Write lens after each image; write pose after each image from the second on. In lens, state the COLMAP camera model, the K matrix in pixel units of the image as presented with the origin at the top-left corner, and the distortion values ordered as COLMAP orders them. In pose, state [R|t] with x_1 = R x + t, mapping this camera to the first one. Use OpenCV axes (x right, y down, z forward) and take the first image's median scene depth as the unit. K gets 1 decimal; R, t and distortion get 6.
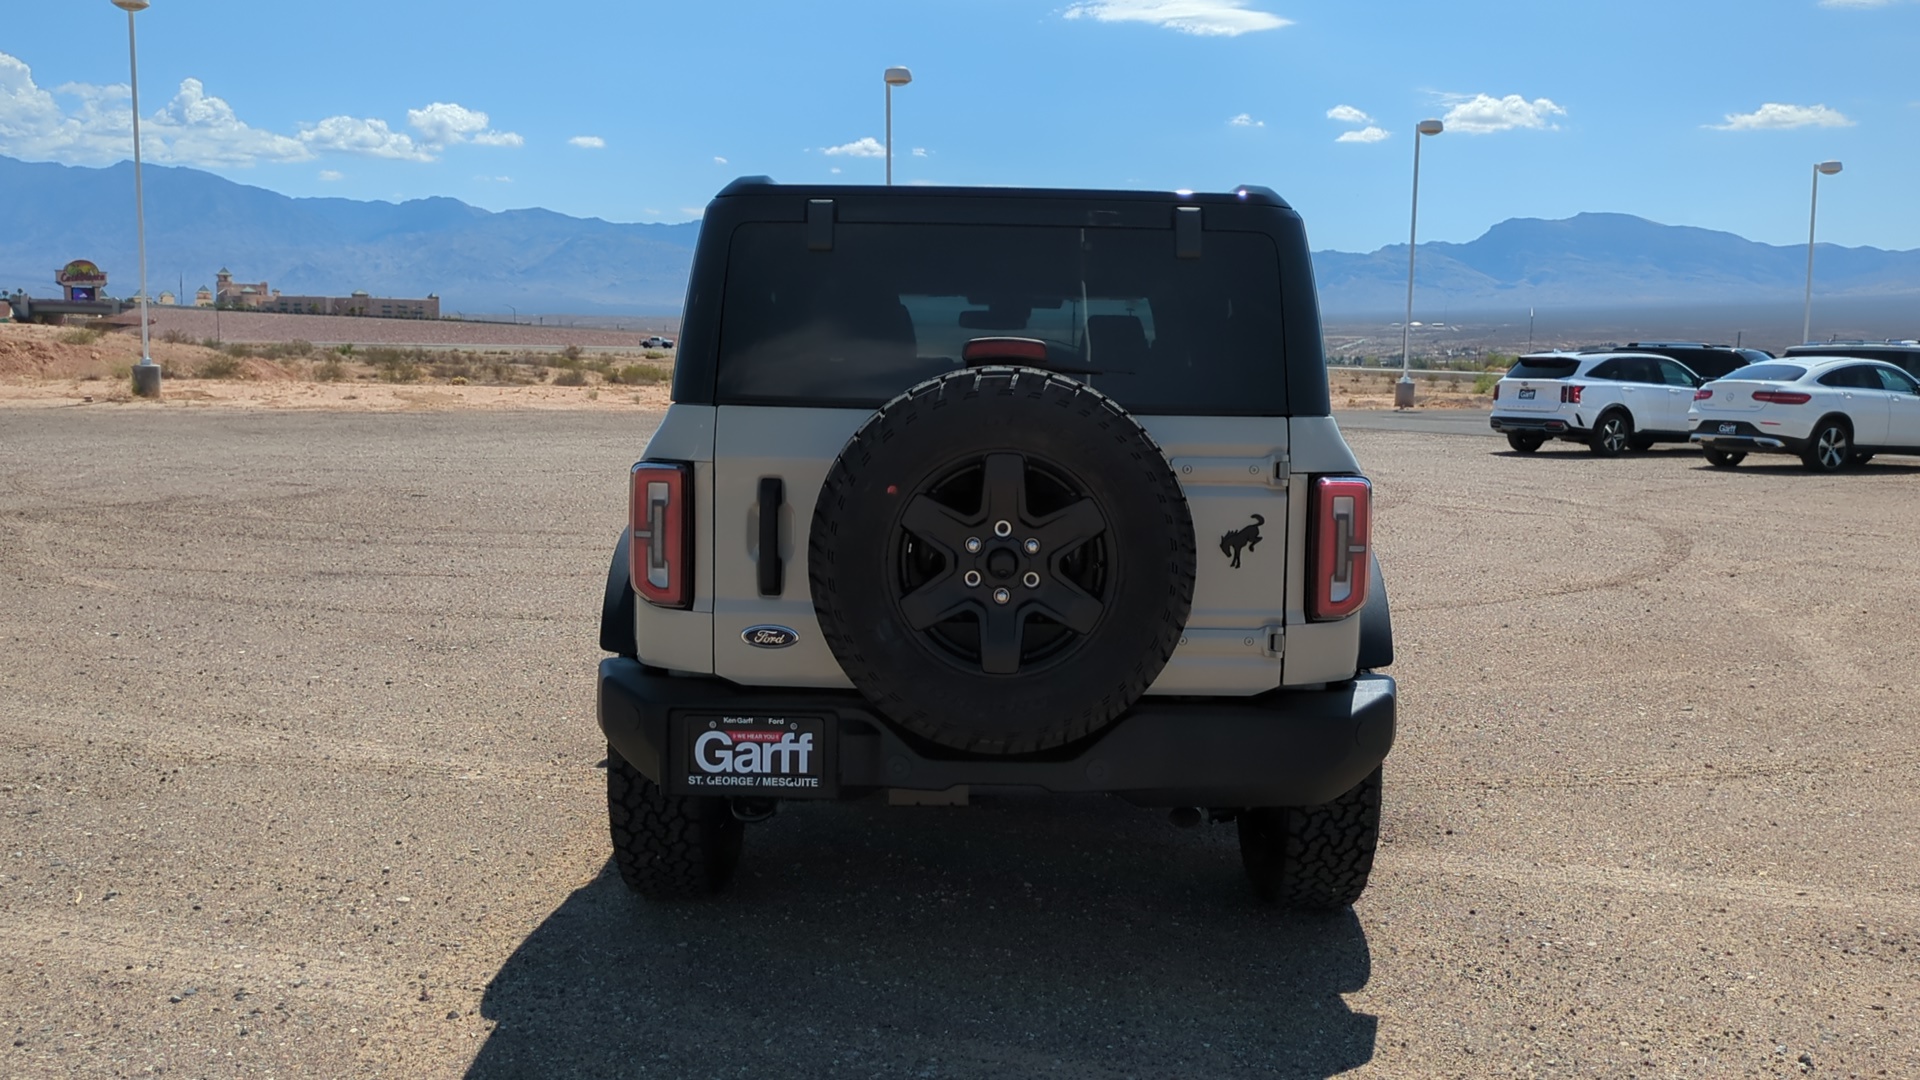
lens RADIAL K [[1652.2, 0, 985.5], [0, 1652.2, 518.8], [0, 0, 1]] dist [0.062600, -0.060279]
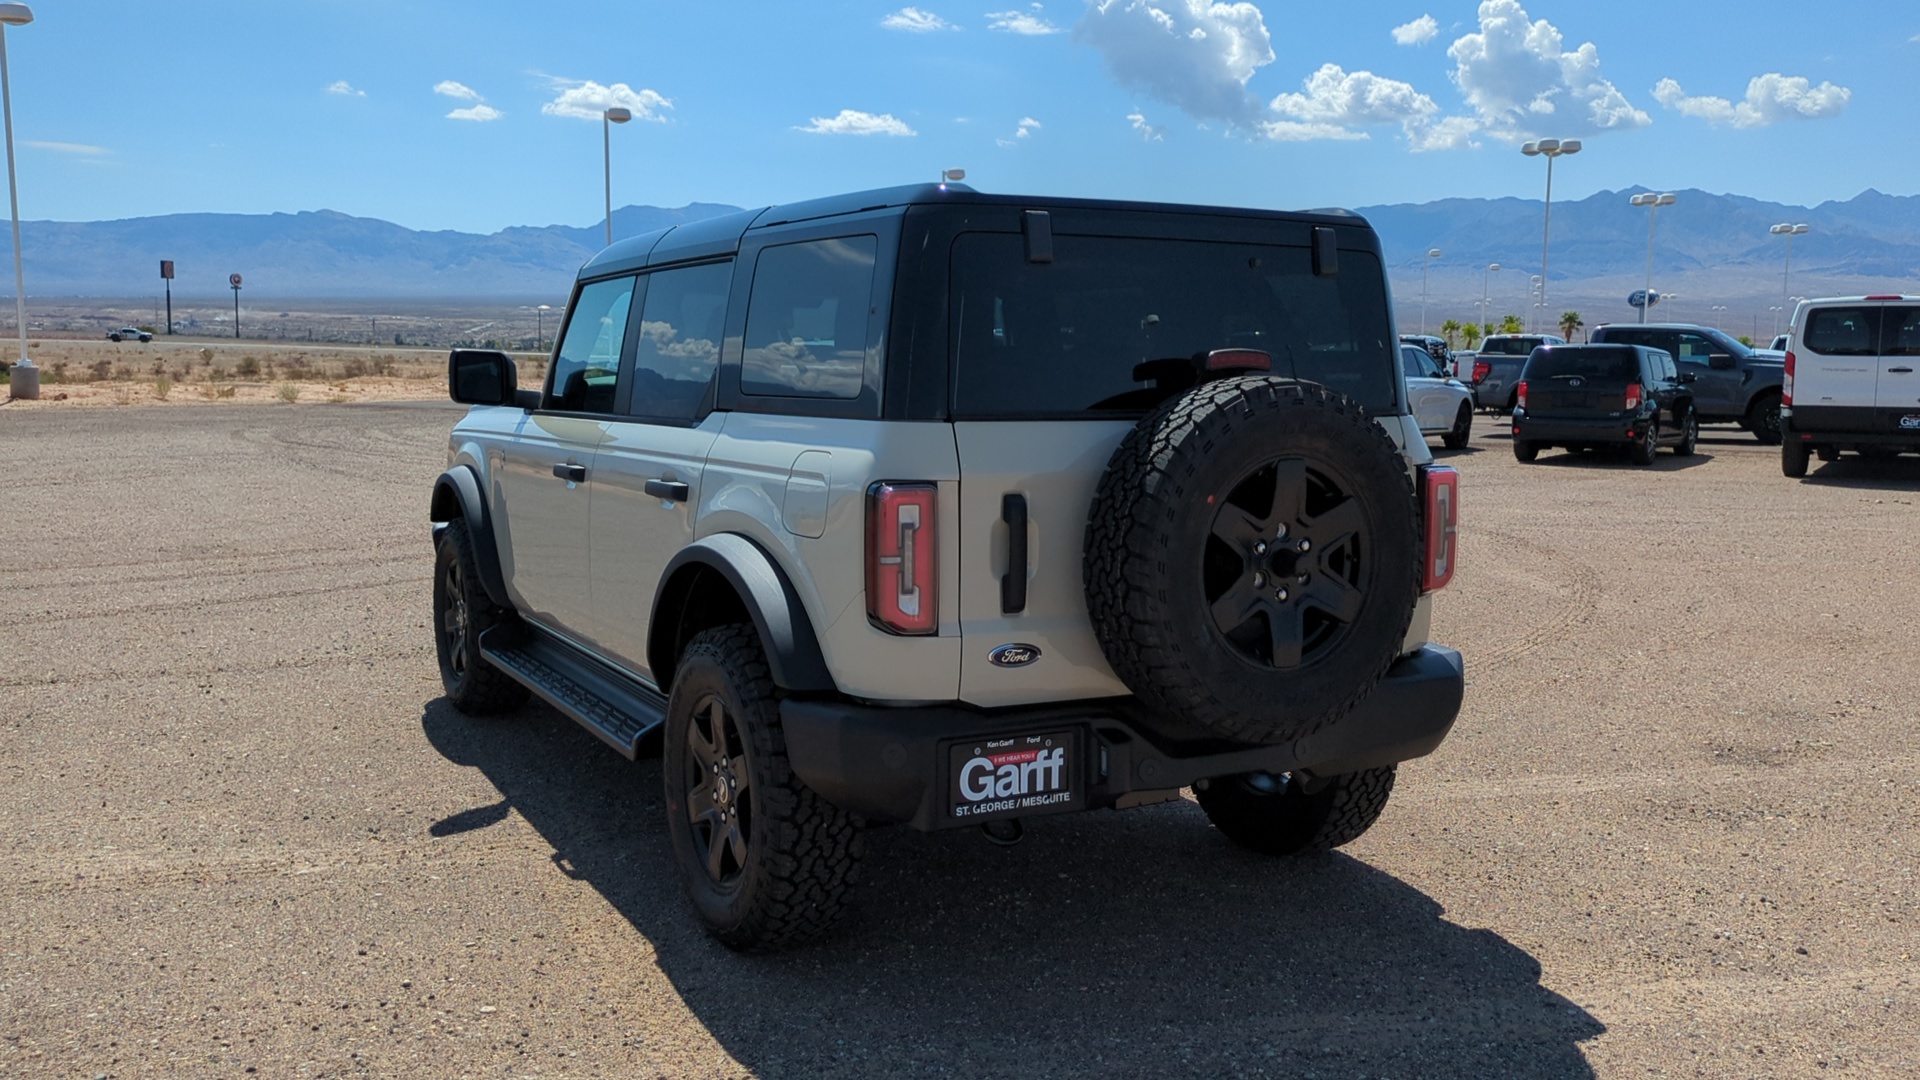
lens RADIAL K [[1652.2, 0, 984.4], [0, 1652.2, 513.2], [0, 0, 1]] dist [0.062600, -0.060279]
pose [[0.871883, -0.057099, 0.486375, -0.620524], [0.053875, 0.998335, 0.020623, -0.034419], [-0.486742, 0.008223, 0.873507, 0.150441]]
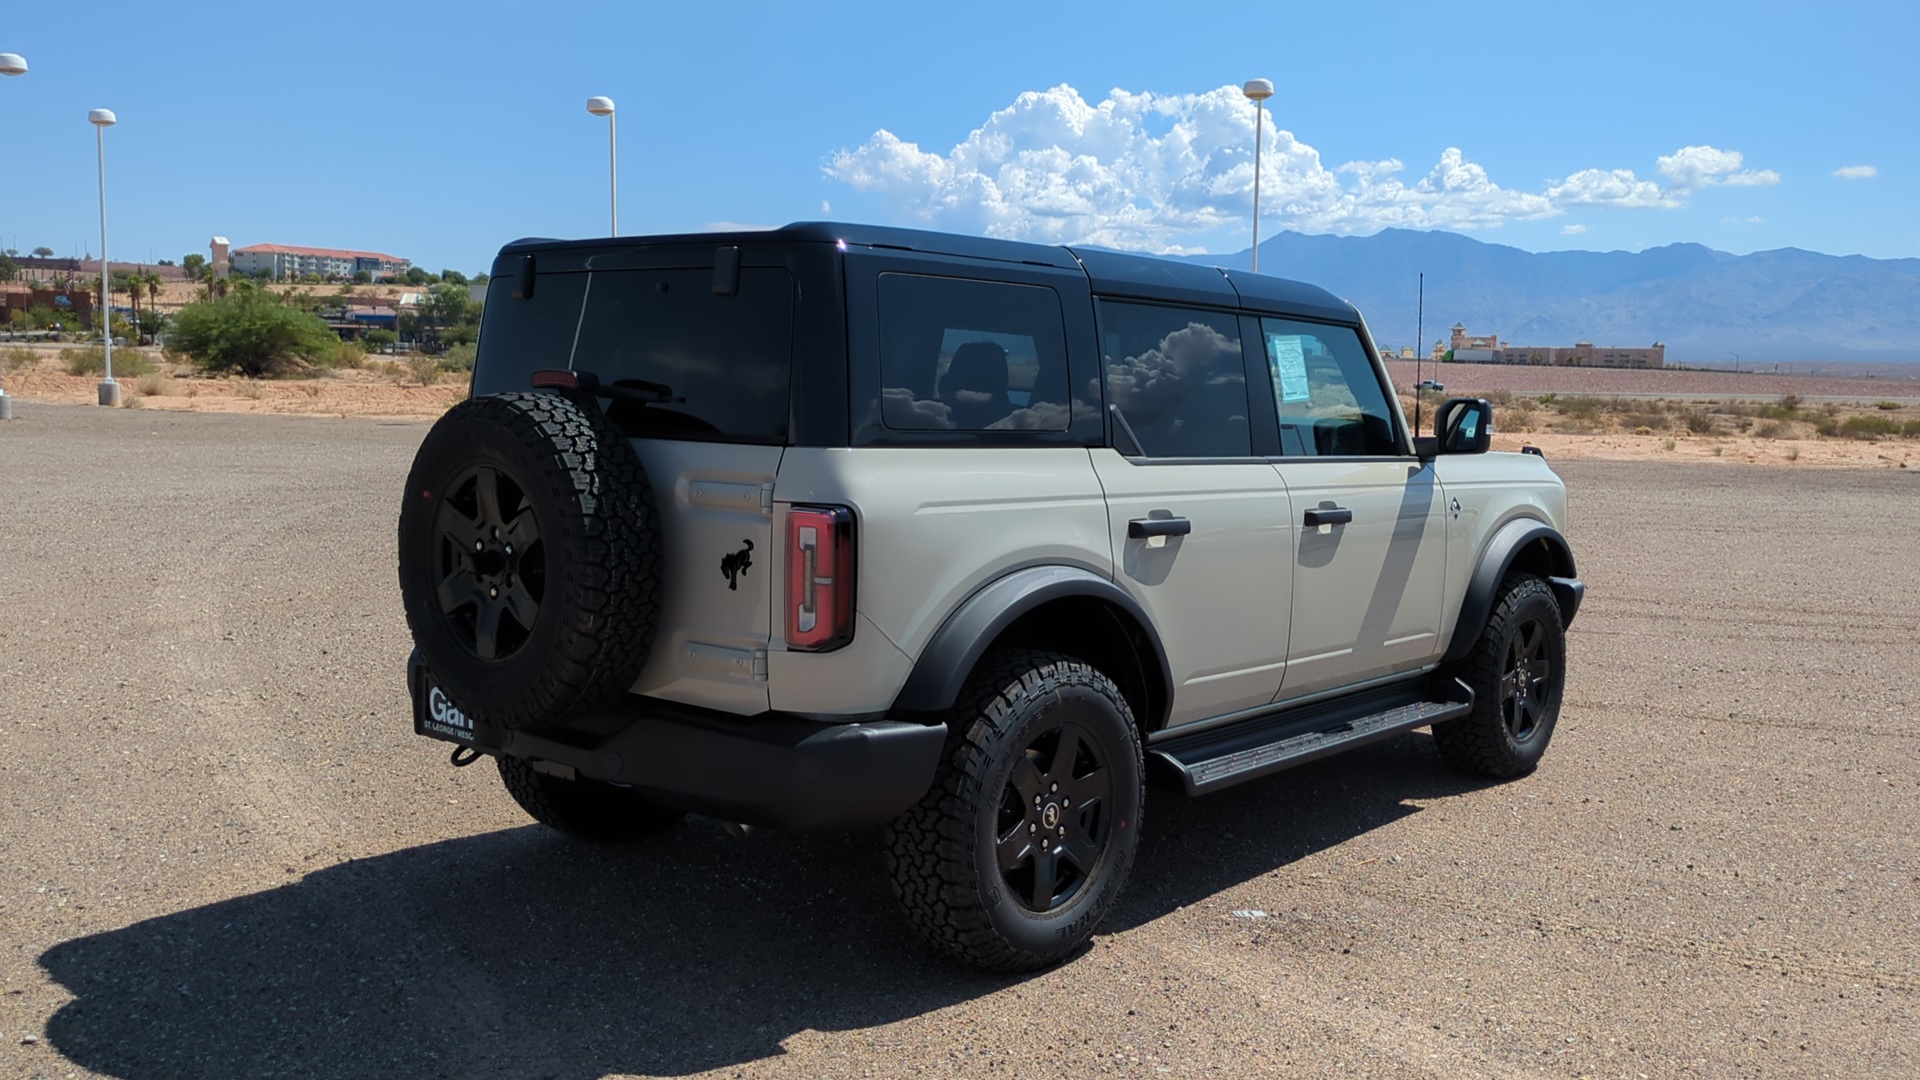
lens RADIAL K [[1652.2, 0, 987.5], [0, 1652.2, 530.7], [0, 0, 1]] dist [0.062600, -0.060279]
pose [[0.762149, 0.058381, -0.644764, 0.941045], [-0.072881, 0.997332, 0.004156, -0.023439], [0.643287, 0.043823, 0.764370, 0.307028]]
